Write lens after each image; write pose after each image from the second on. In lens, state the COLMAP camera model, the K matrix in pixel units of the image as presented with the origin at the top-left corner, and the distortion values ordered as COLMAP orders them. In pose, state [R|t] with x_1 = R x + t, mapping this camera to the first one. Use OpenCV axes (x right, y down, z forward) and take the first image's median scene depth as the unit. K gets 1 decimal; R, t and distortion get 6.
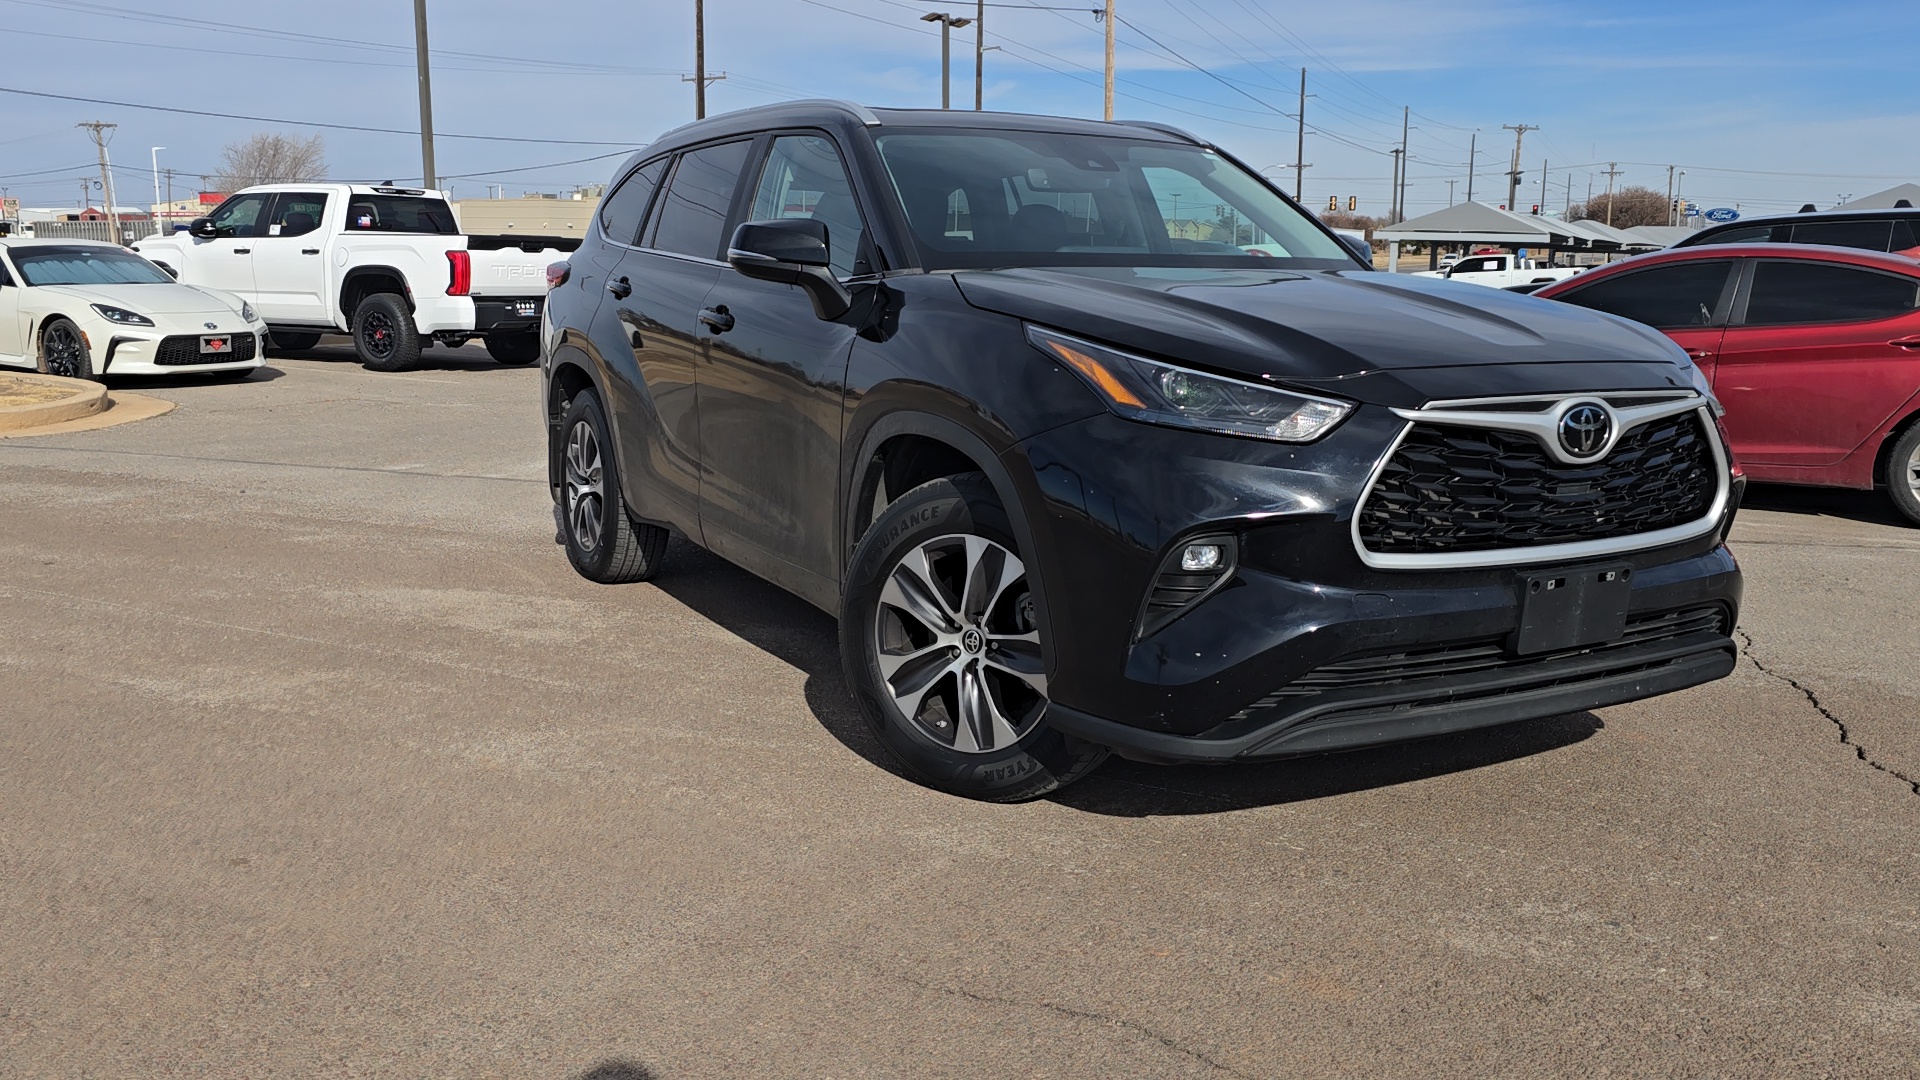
lens RADIAL K [[1602.8, 0, 977.8], [0, 1602.8, 543.9], [0, 0, 1]] dist [0.010933, -0.006678]
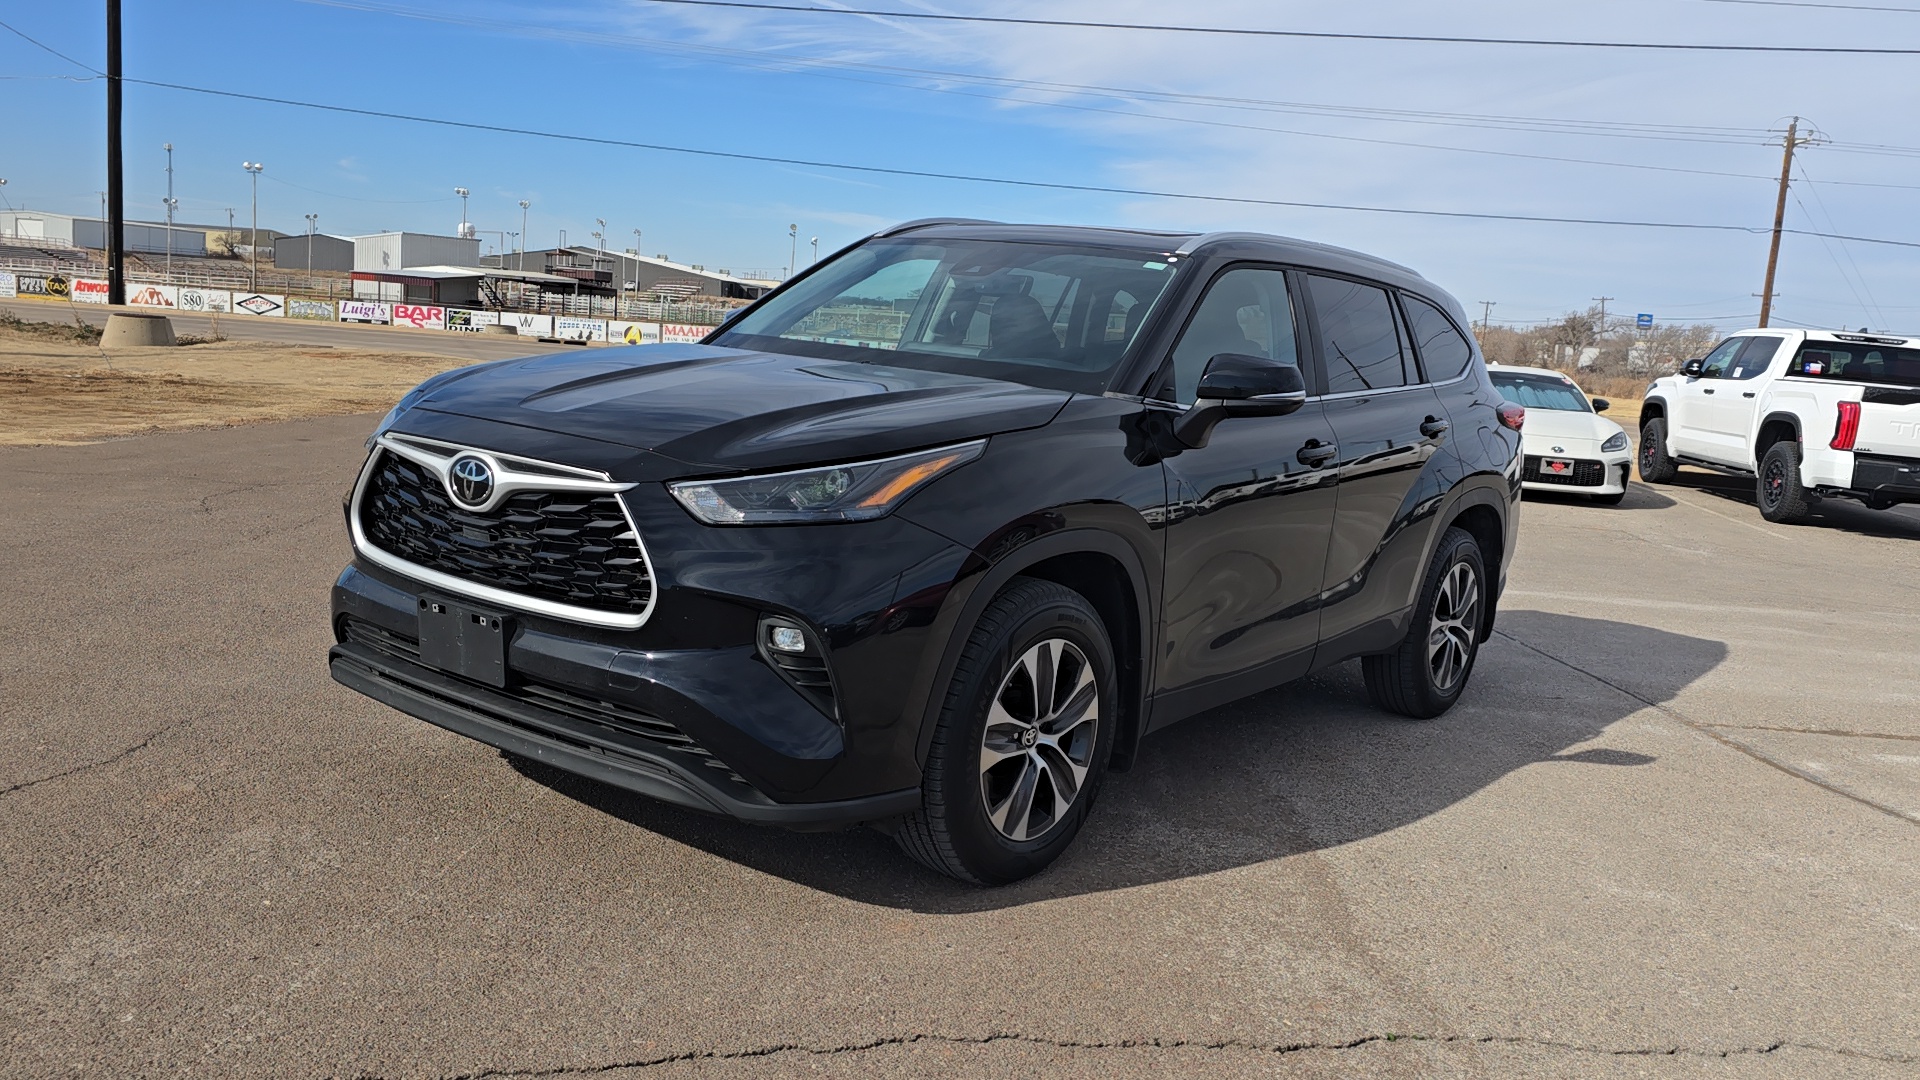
lens RADIAL K [[1606.0, 0, 960.0], [0, 1606.0, 540.0], [0, 0, 1]] dist [0.008181, -0.003516]
pose [[0.390082, 0.145070, -0.909280, 1.173386], [-0.234313, 0.970641, 0.054339, -0.130785], [0.890468, 0.191859, 0.412622, 0.648042]]
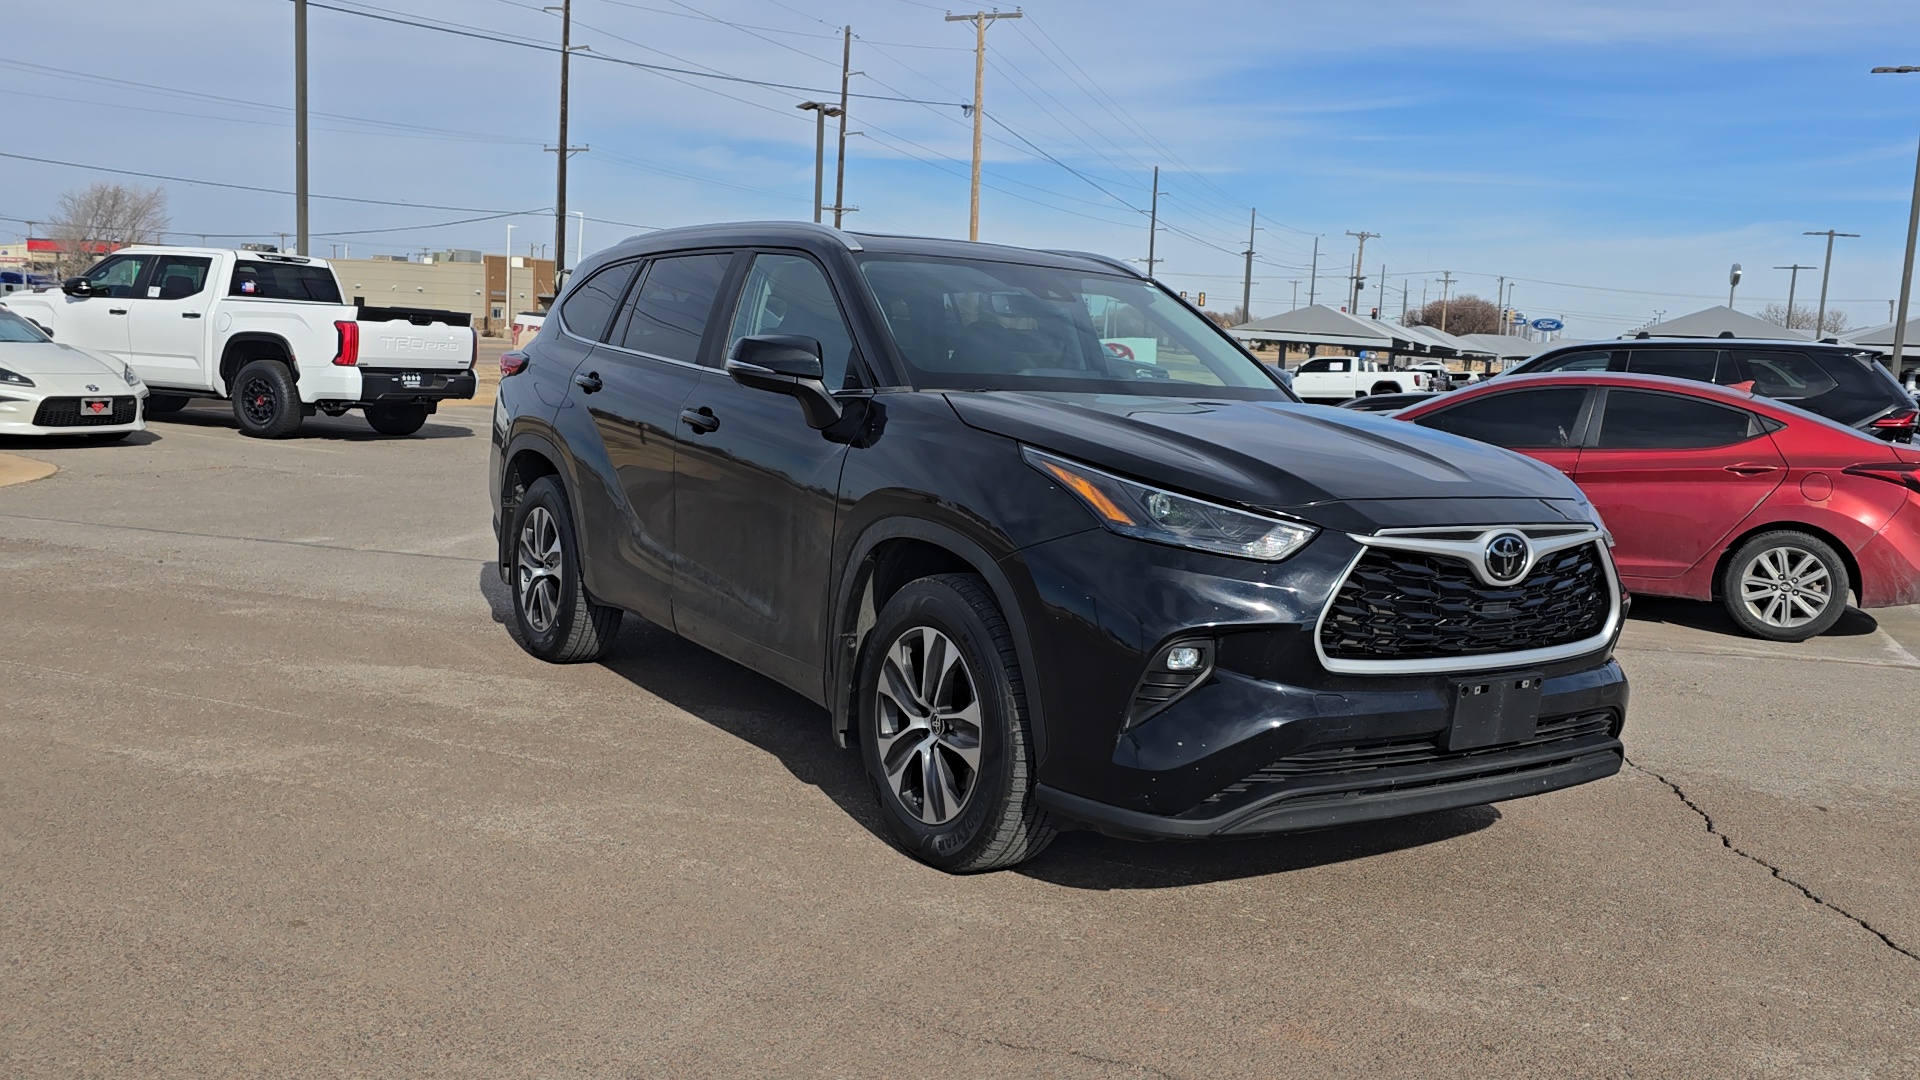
lens RADIAL K [[1606.0, 0, 960.0], [0, 1606.0, 540.0], [0, 0, 1]] dist [0.008181, -0.003516]
pose [[0.995984, 0.028383, 0.084913, -0.085706], [-0.023969, 0.998330, -0.052563, -0.009420], [-0.086263, 0.050317, 0.995001, -0.090314]]
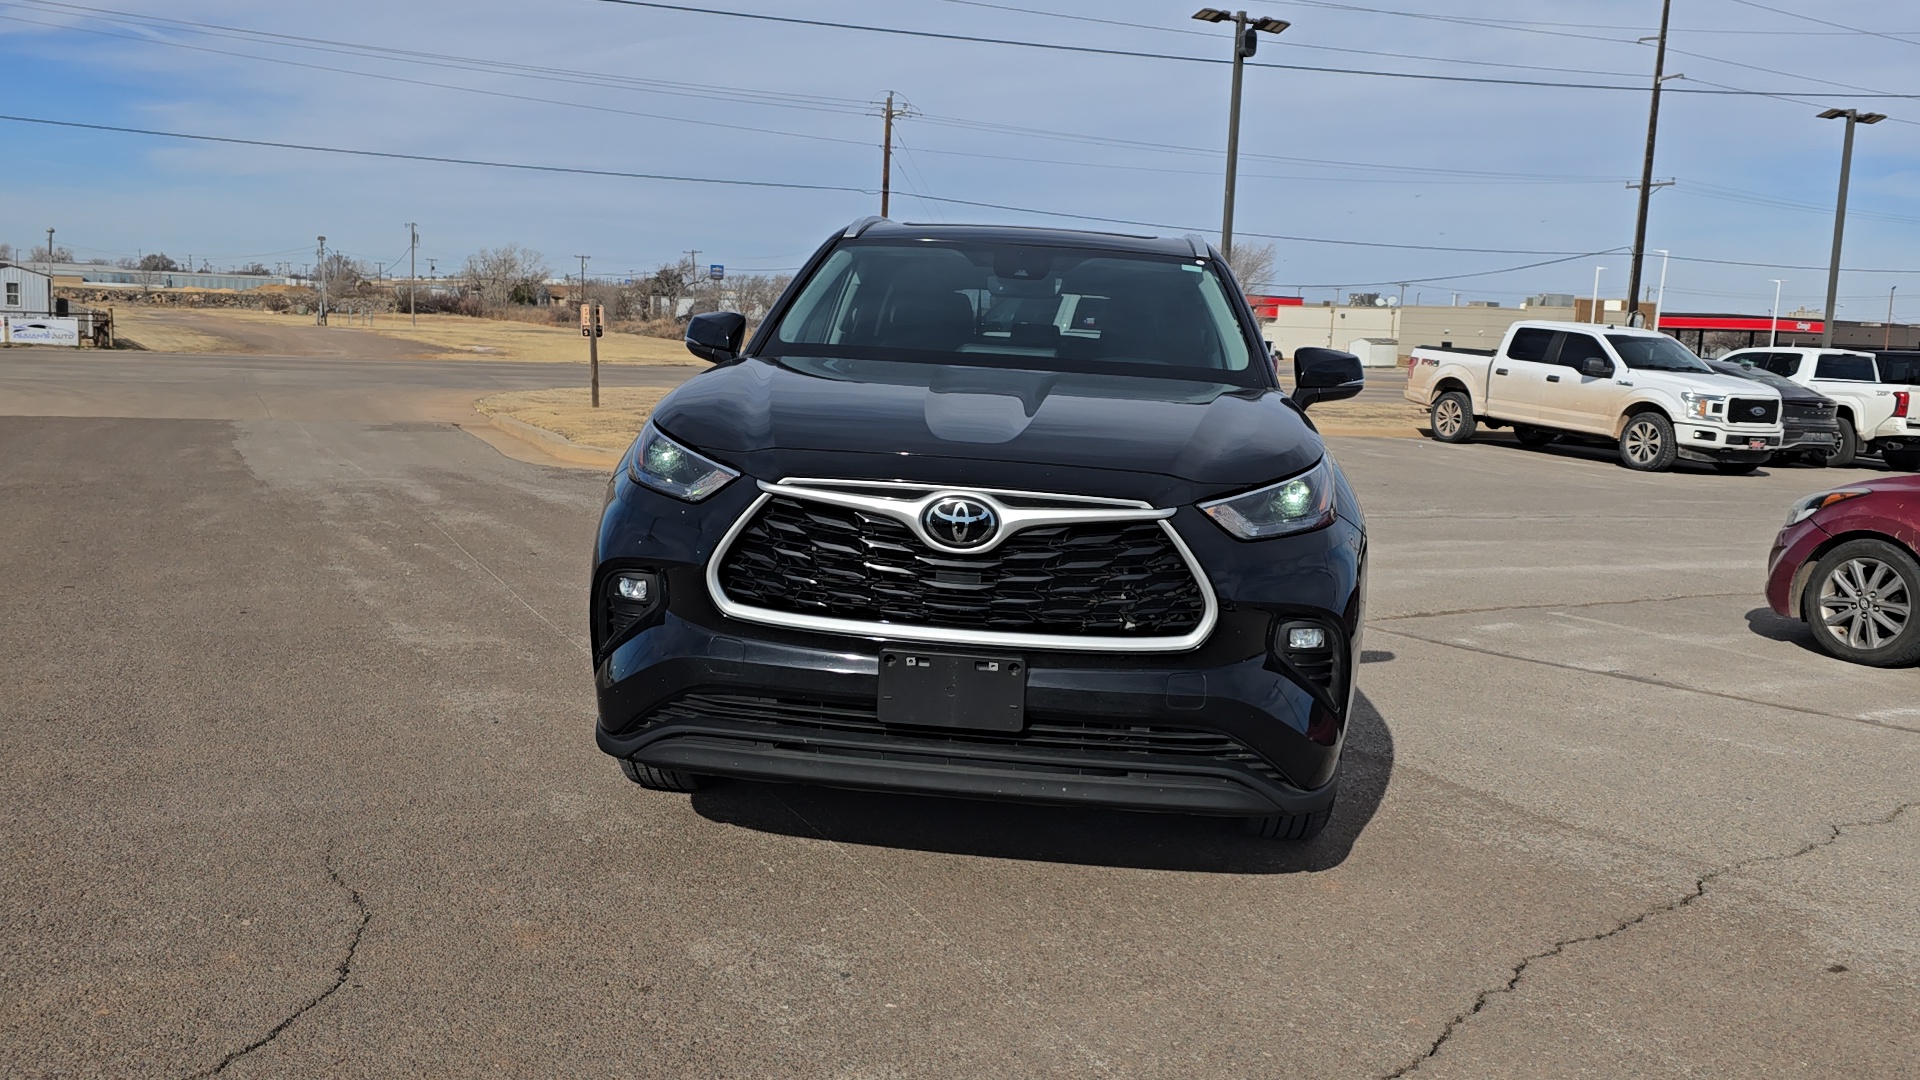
lens RADIAL K [[1606.0, 0, 960.0], [0, 1606.0, 540.0], [0, 0, 1]] dist [0.008181, -0.003516]
pose [[0.823646, 0.102717, -0.557724, 0.742563], [-0.139984, 0.989852, -0.024425, -0.025068], [0.549556, 0.098190, 0.829667, 0.090585]]
